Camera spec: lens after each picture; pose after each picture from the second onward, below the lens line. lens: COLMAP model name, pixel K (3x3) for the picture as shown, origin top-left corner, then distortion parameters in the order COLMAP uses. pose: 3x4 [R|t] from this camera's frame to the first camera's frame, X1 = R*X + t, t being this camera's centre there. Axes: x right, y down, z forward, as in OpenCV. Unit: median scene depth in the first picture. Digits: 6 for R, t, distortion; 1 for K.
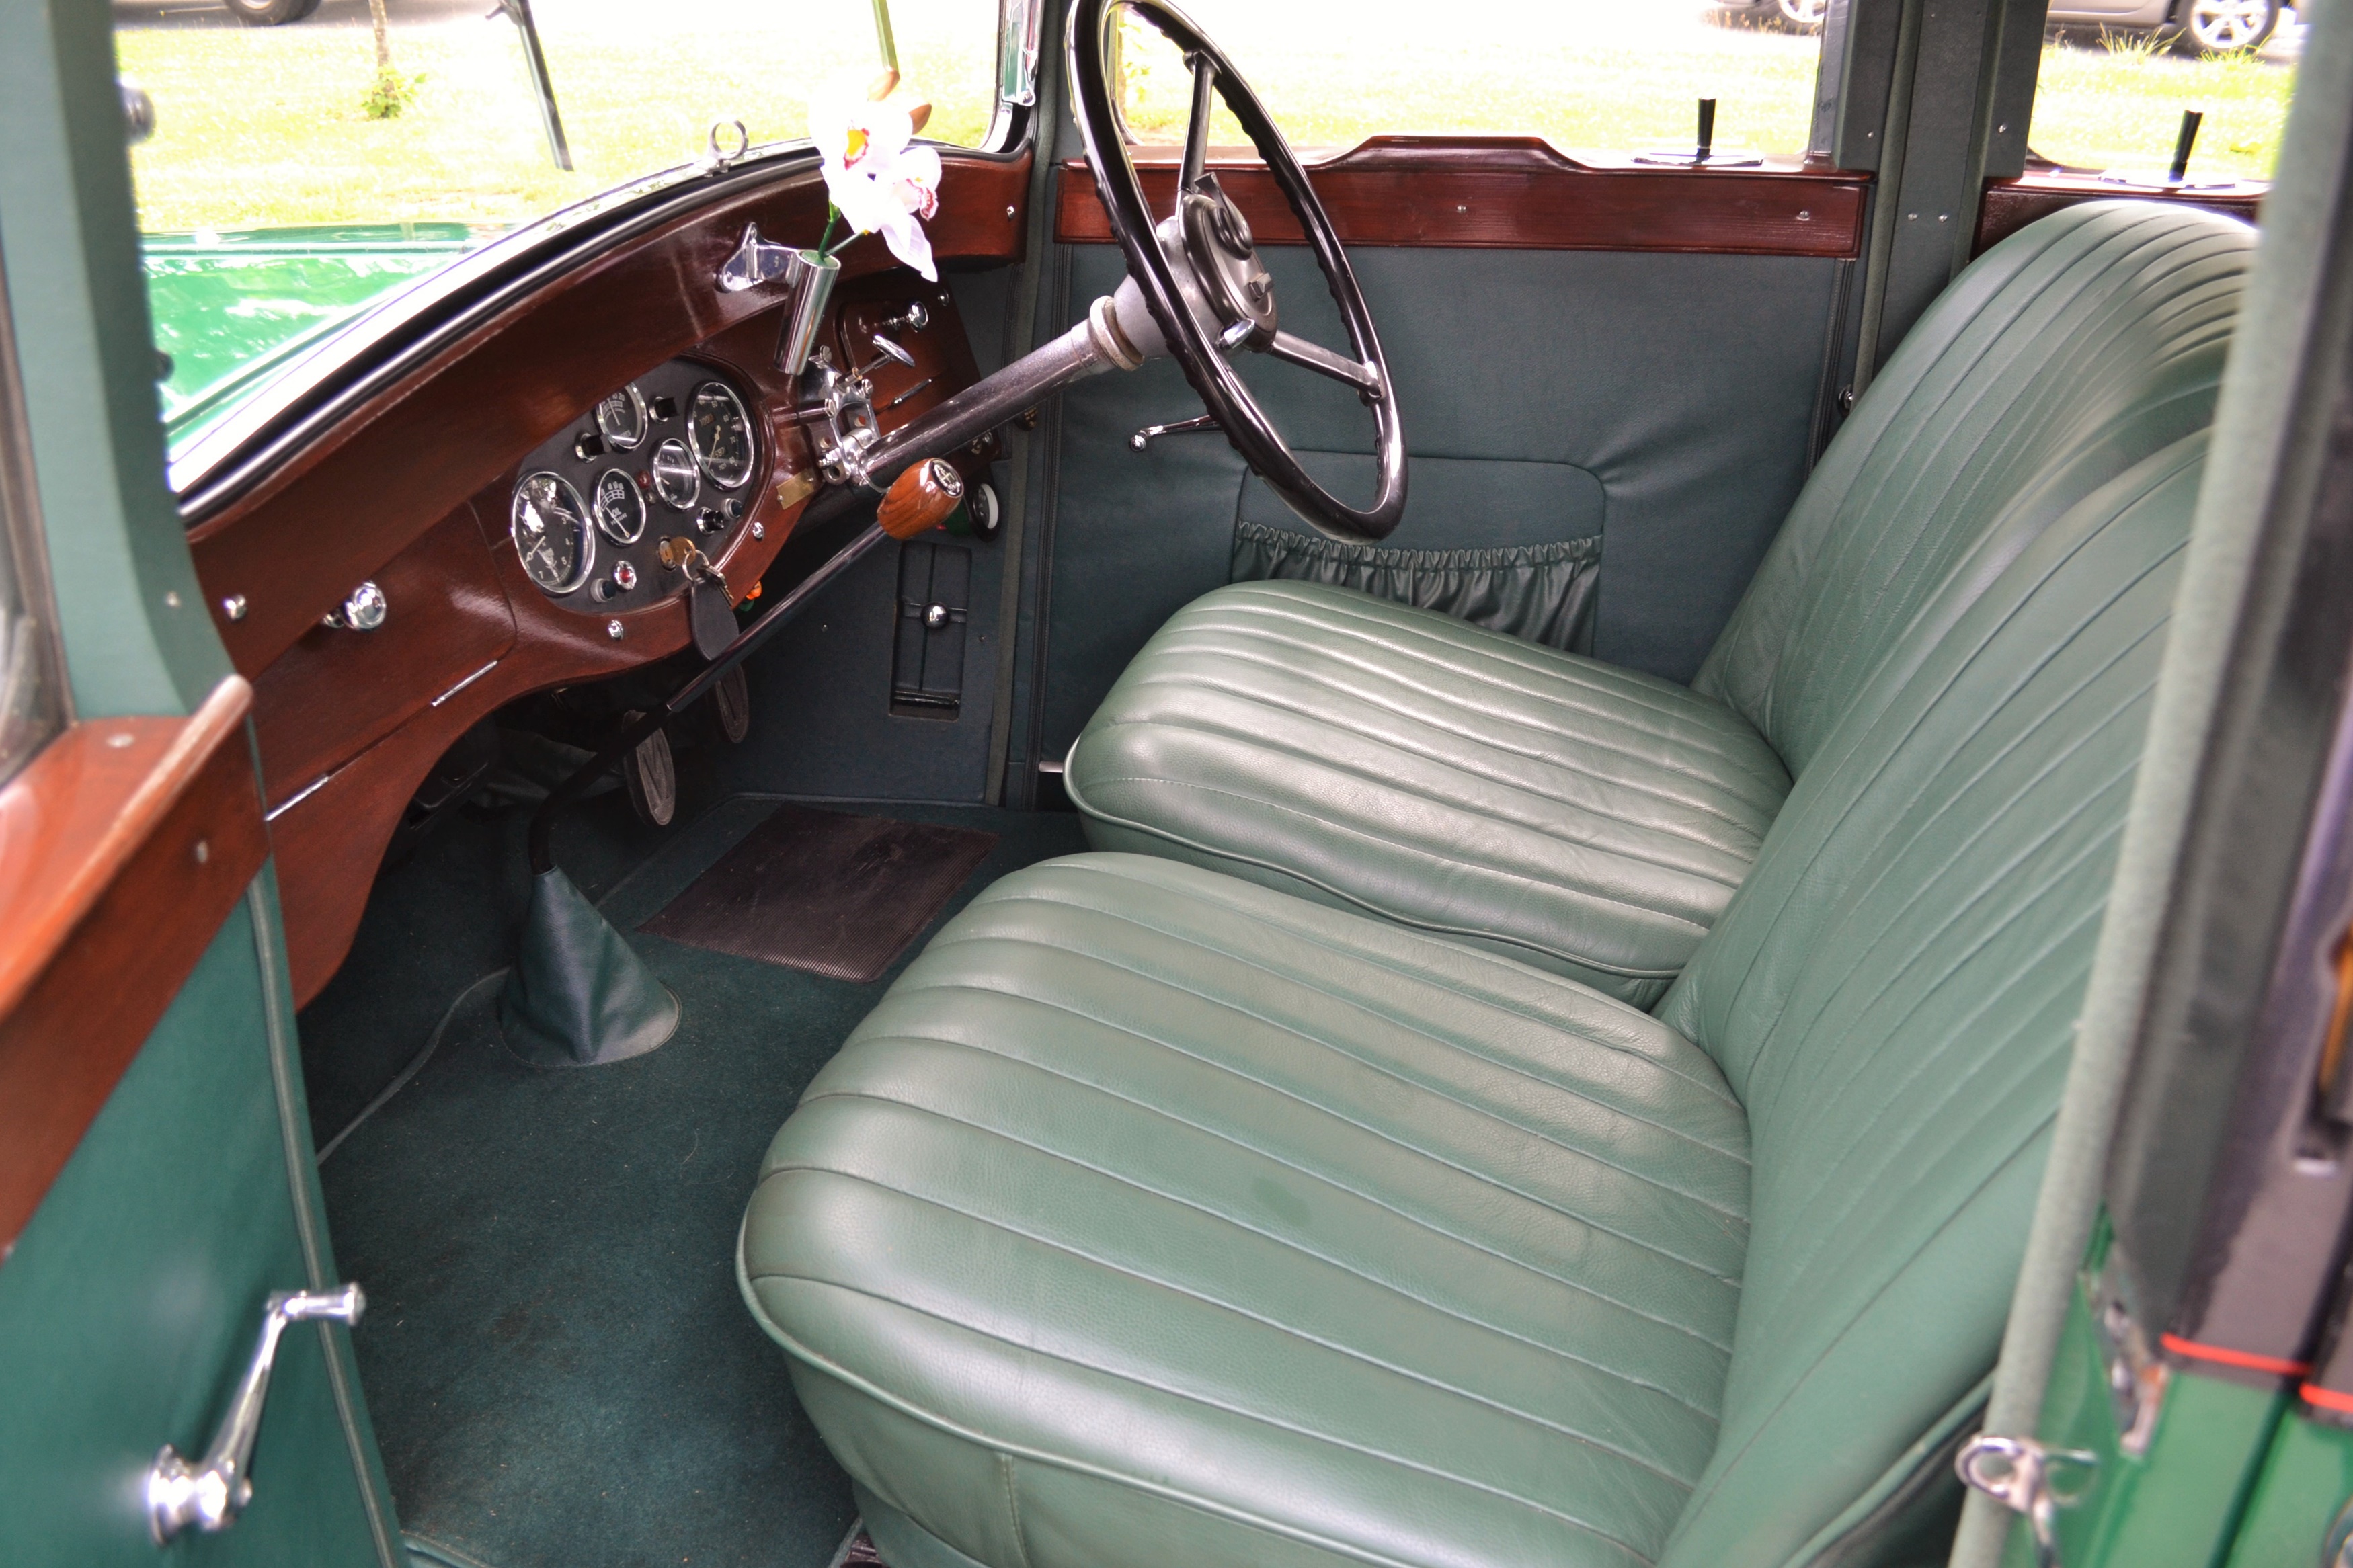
lens RADIAL K [[1882.1, 0, 1176.5], [0, 1882.1, 784.0], [0, 0, 1]] dist [-0.080992, 0.013309]
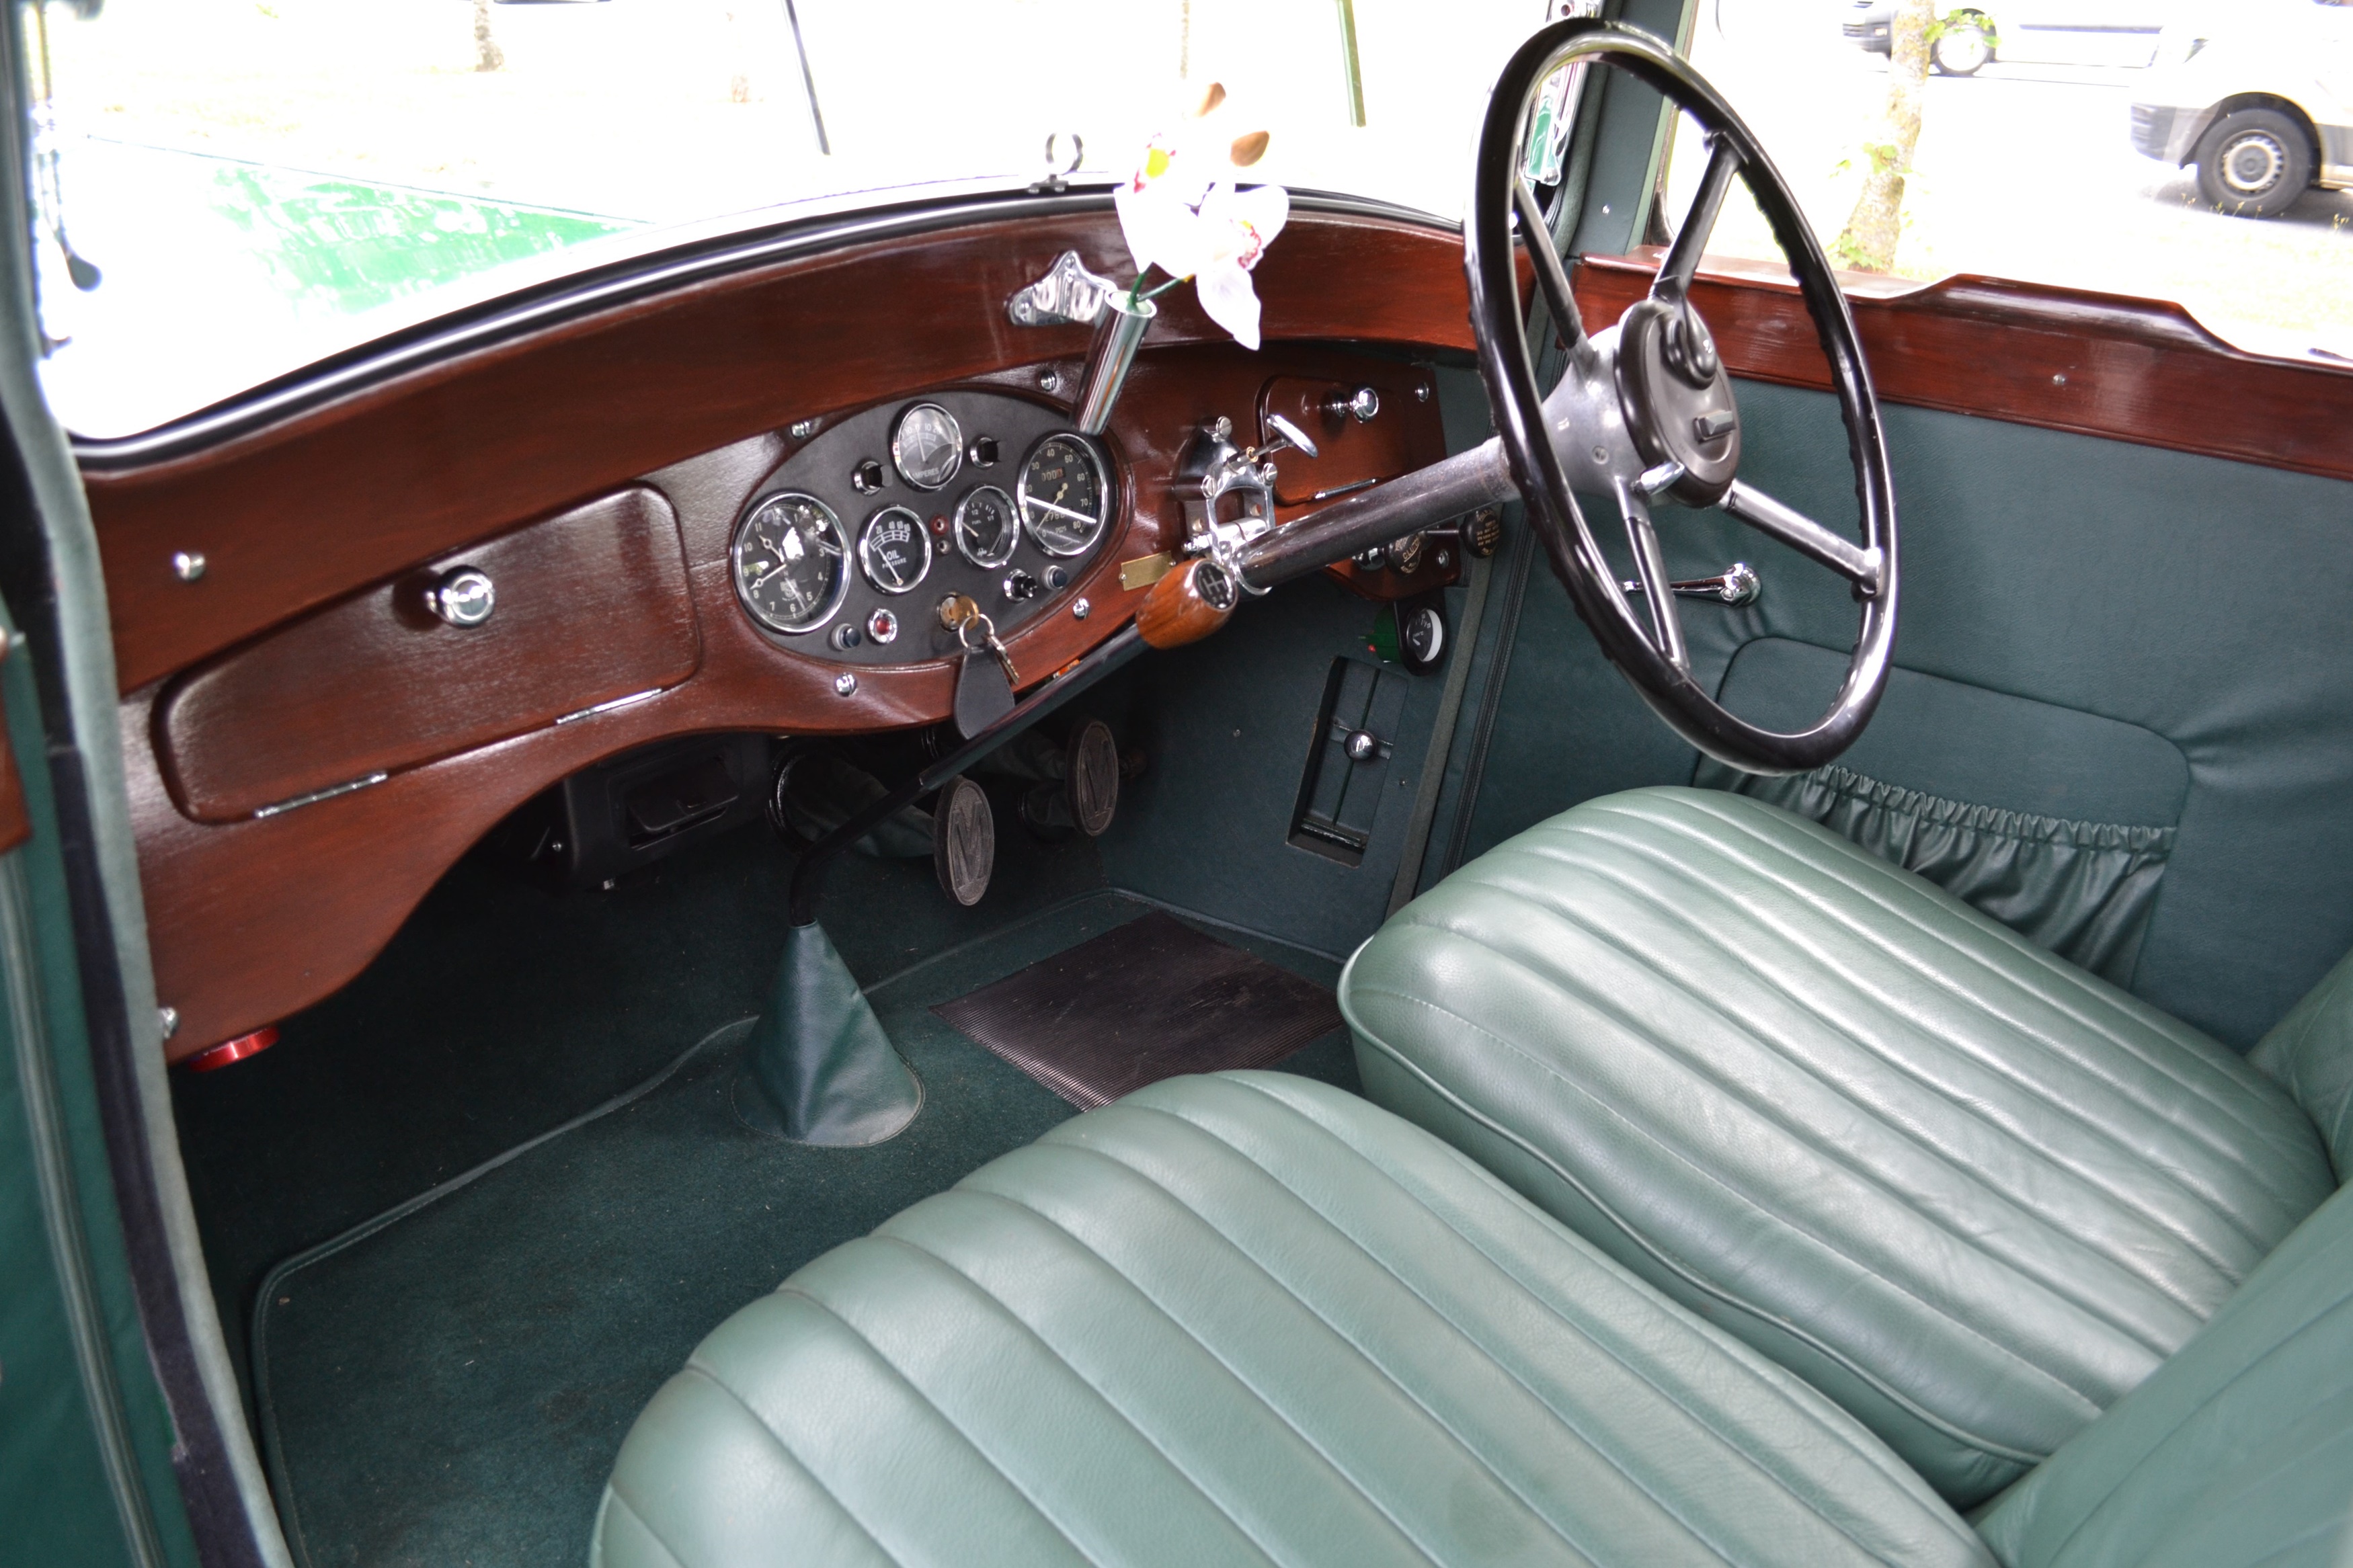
lens RADIAL K [[1882.1, 0, 1176.5], [0, 1882.1, 784.0], [0, 0, 1]] dist [-0.080992, 0.013309]
pose [[0.910783, 0.218895, -0.350084, 0.132806], [-0.238045, 0.971179, -0.012059, -0.051472], [0.337355, 0.094318, 0.936641, 0.185218]]
